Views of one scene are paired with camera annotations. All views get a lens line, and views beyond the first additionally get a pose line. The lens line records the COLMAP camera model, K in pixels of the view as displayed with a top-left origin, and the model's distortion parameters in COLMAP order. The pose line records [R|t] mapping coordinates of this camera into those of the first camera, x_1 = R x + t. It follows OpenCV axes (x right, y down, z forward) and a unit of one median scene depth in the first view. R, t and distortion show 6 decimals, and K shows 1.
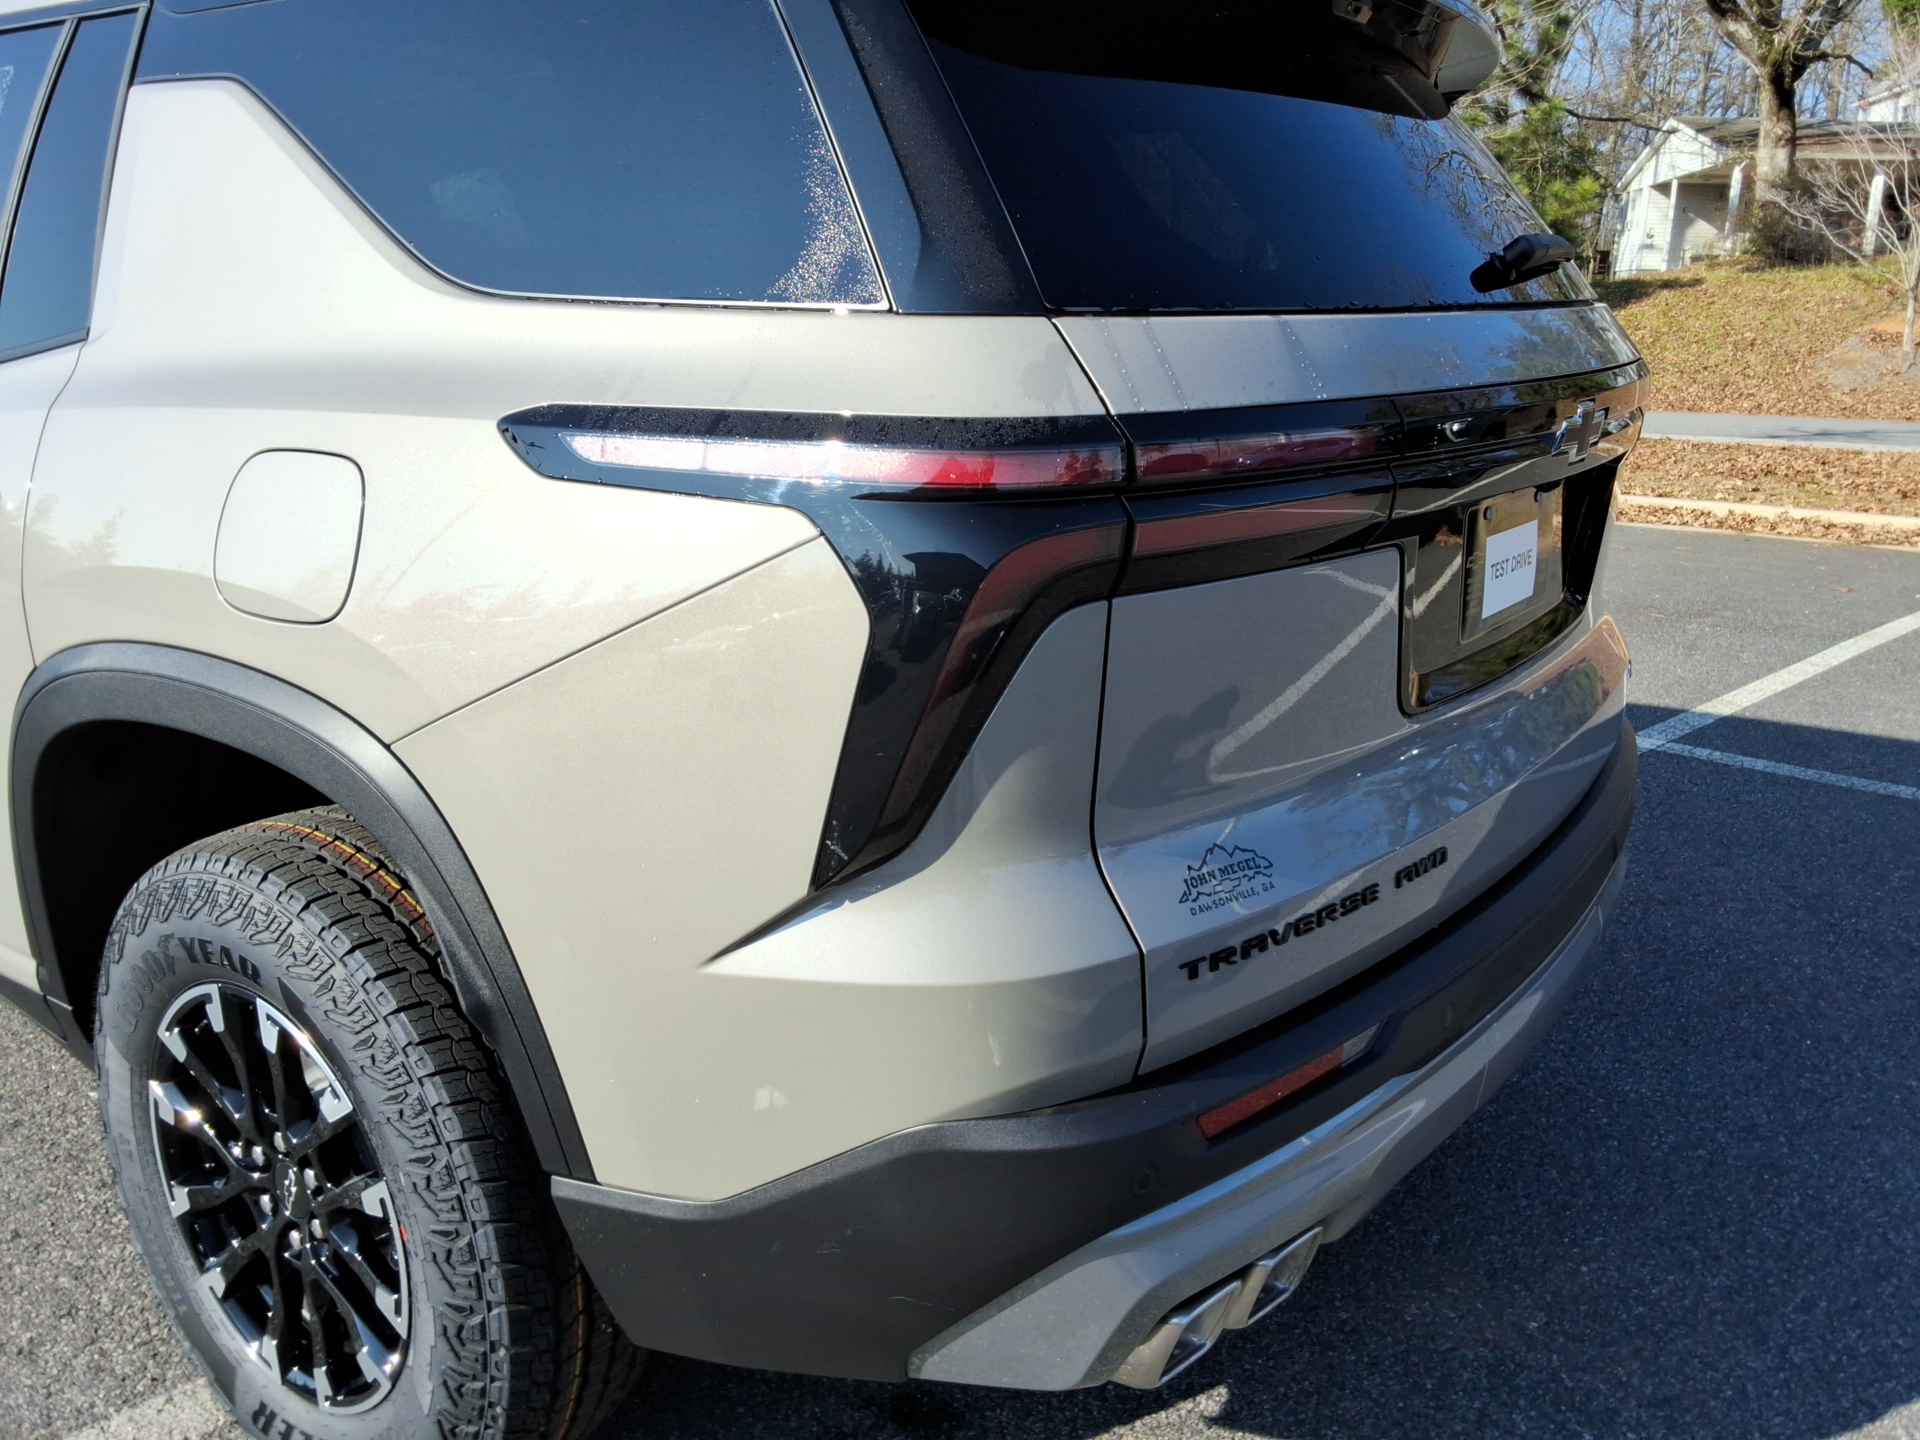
lens RADIAL K [[1542.8, 0, 971.7], [0, 1542.8, 702.8], [0, 0, 1]] dist [0.109542, -0.163939]
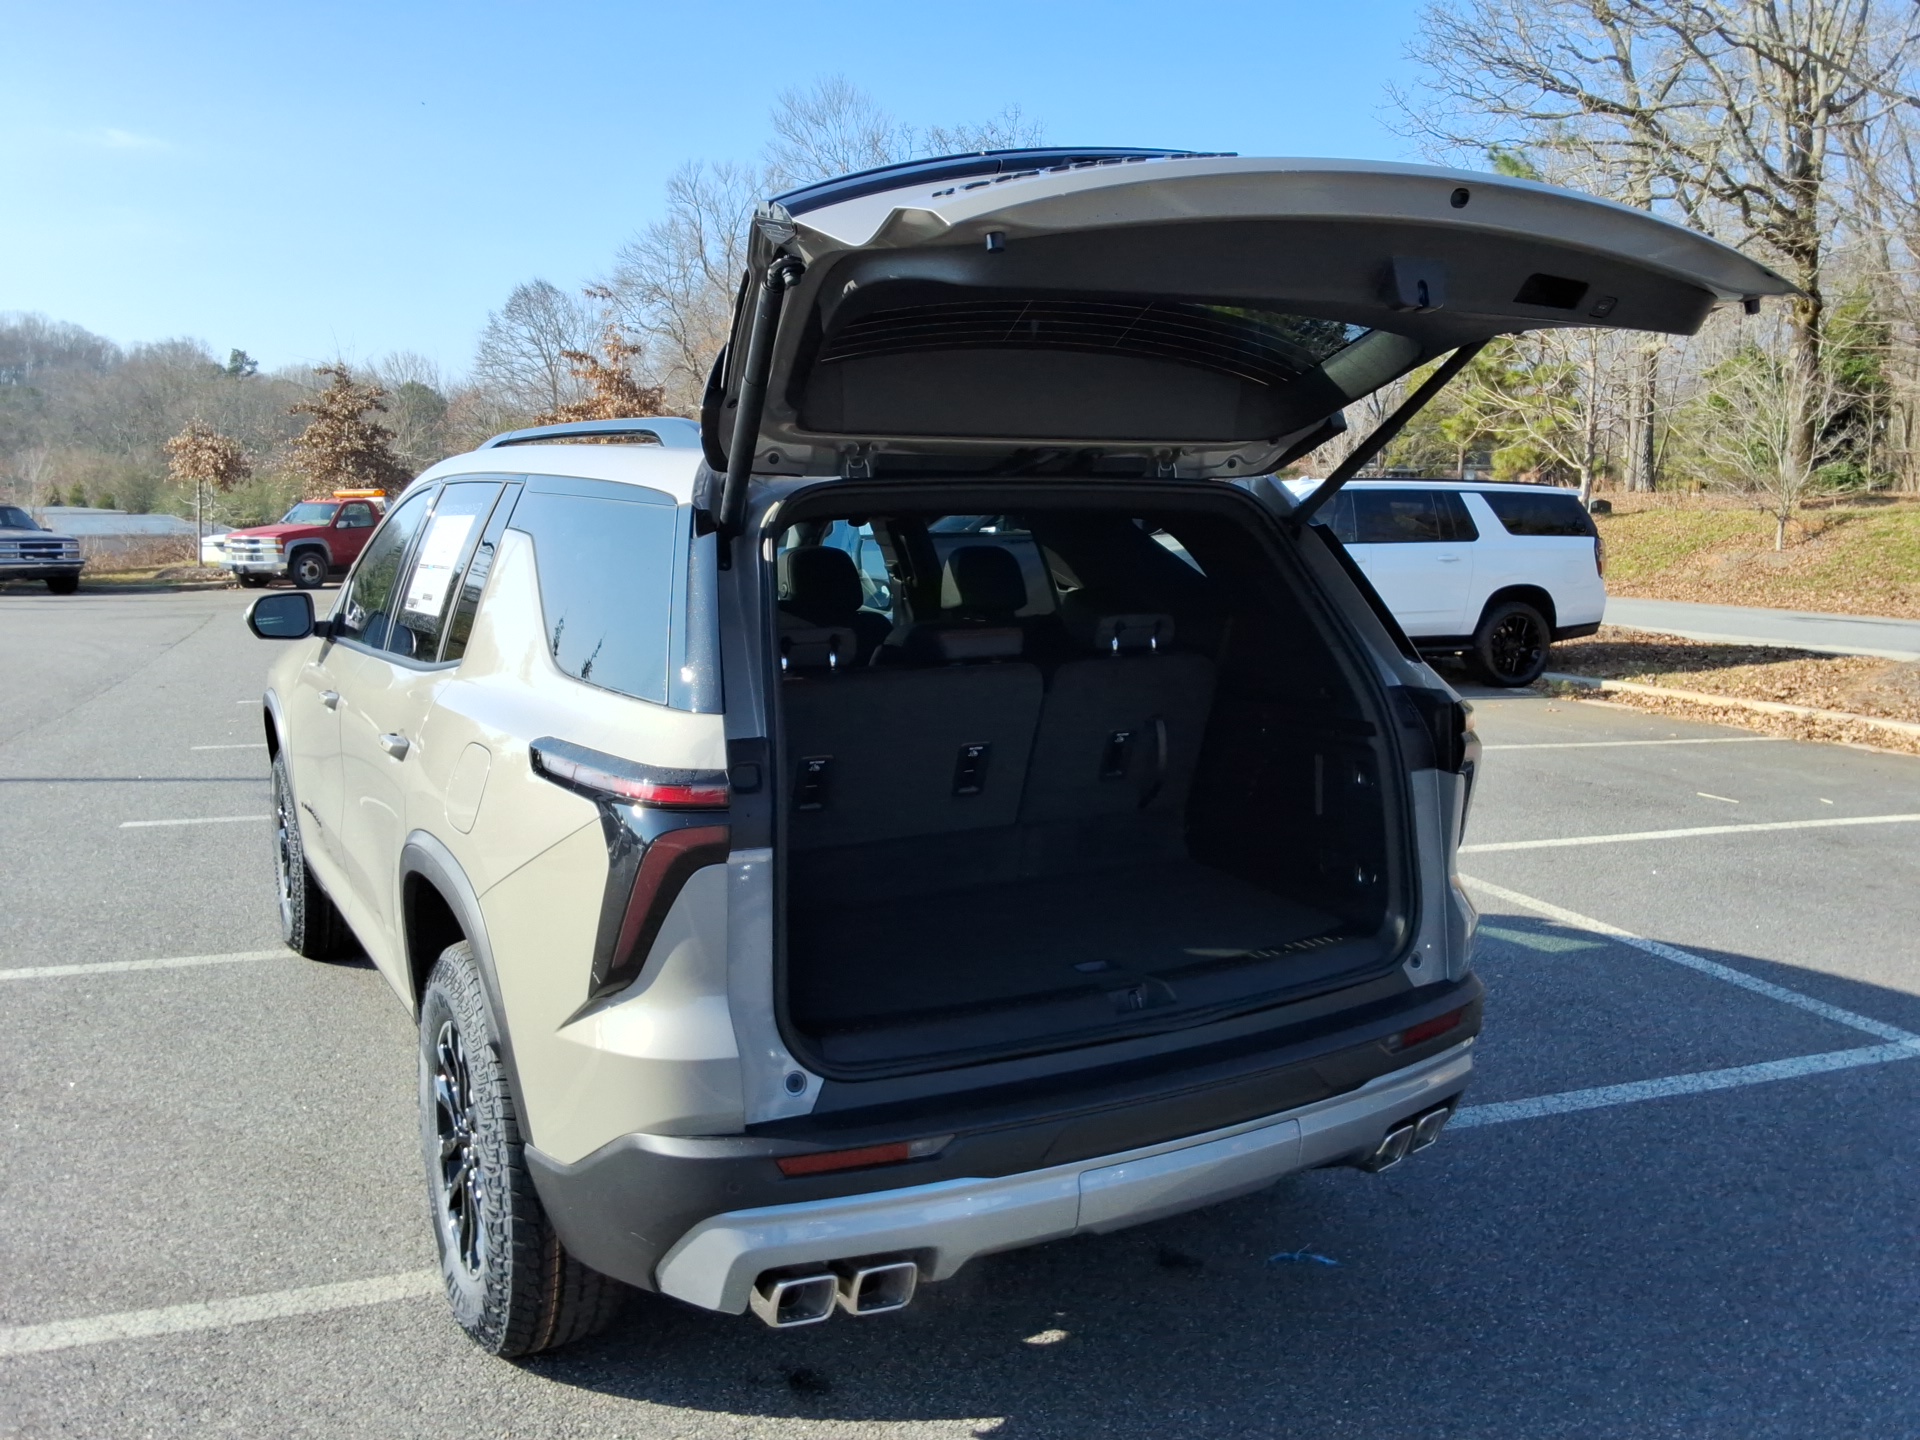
lens RADIAL K [[1542.8, 0, 978.6], [0, 1542.8, 709.7], [0, 0, 1]] dist [0.109542, -0.163939]
pose [[0.906659, 0.062634, -0.417188, 0.878289], [-0.110942, 0.989509, -0.092546, -0.085466], [0.407015, 0.130191, 0.904096, -0.479067]]
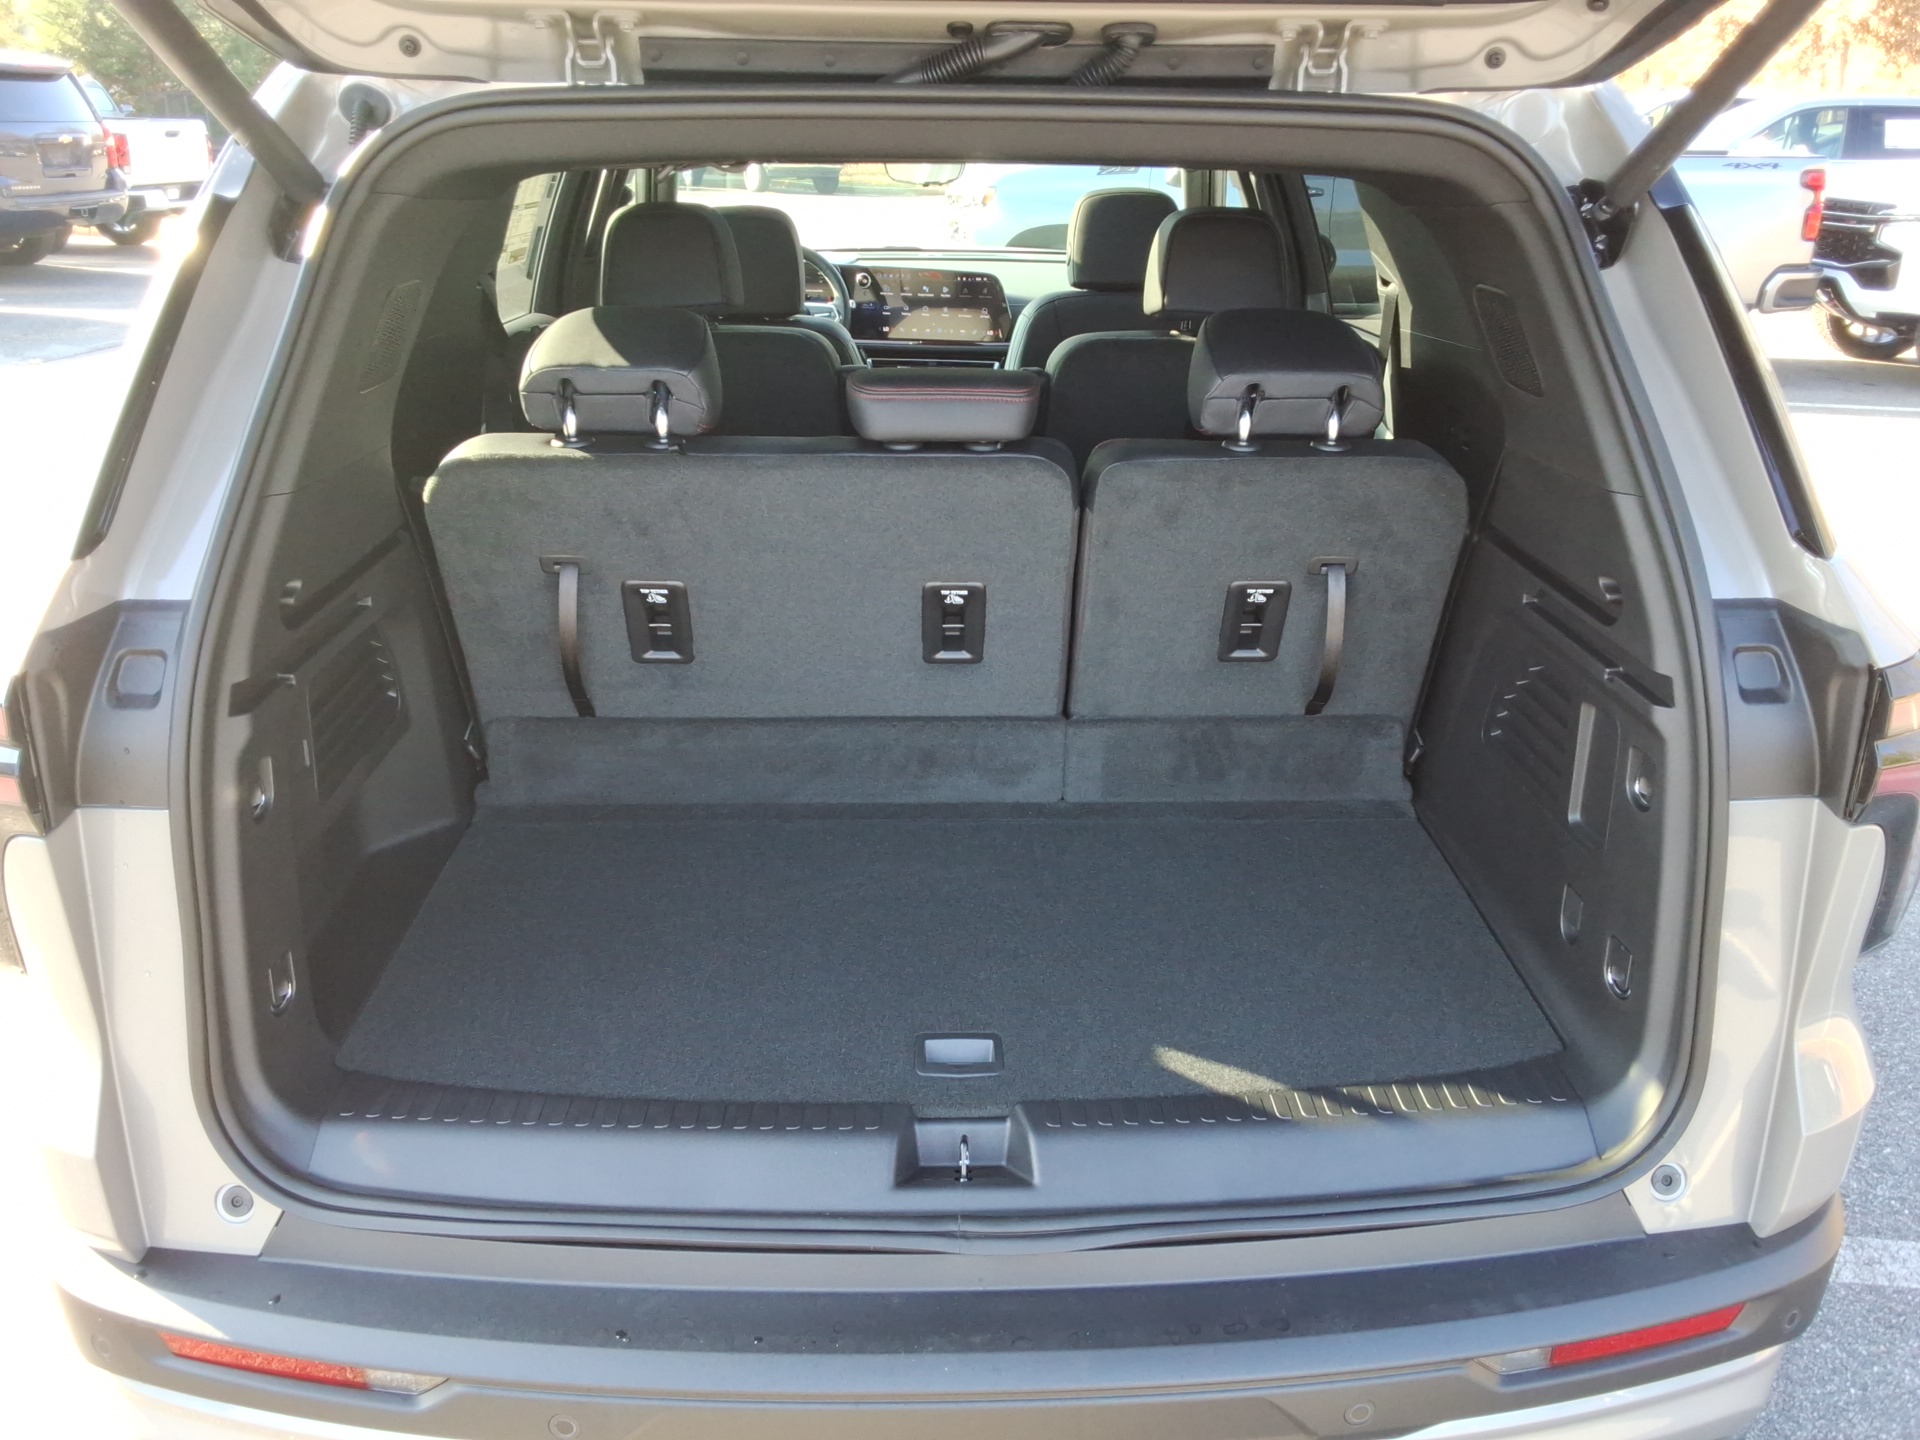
lens RADIAL K [[1542.8, 0, 976.0], [0, 1542.8, 713.6], [0, 0, 1]] dist [0.109542, -0.163939]
pose [[0.607982, 0.304099, -0.733404, 0.930803], [-0.214094, 0.952316, 0.217388, -0.389712], [0.764540, 0.024849, 0.644097, 0.604532]]
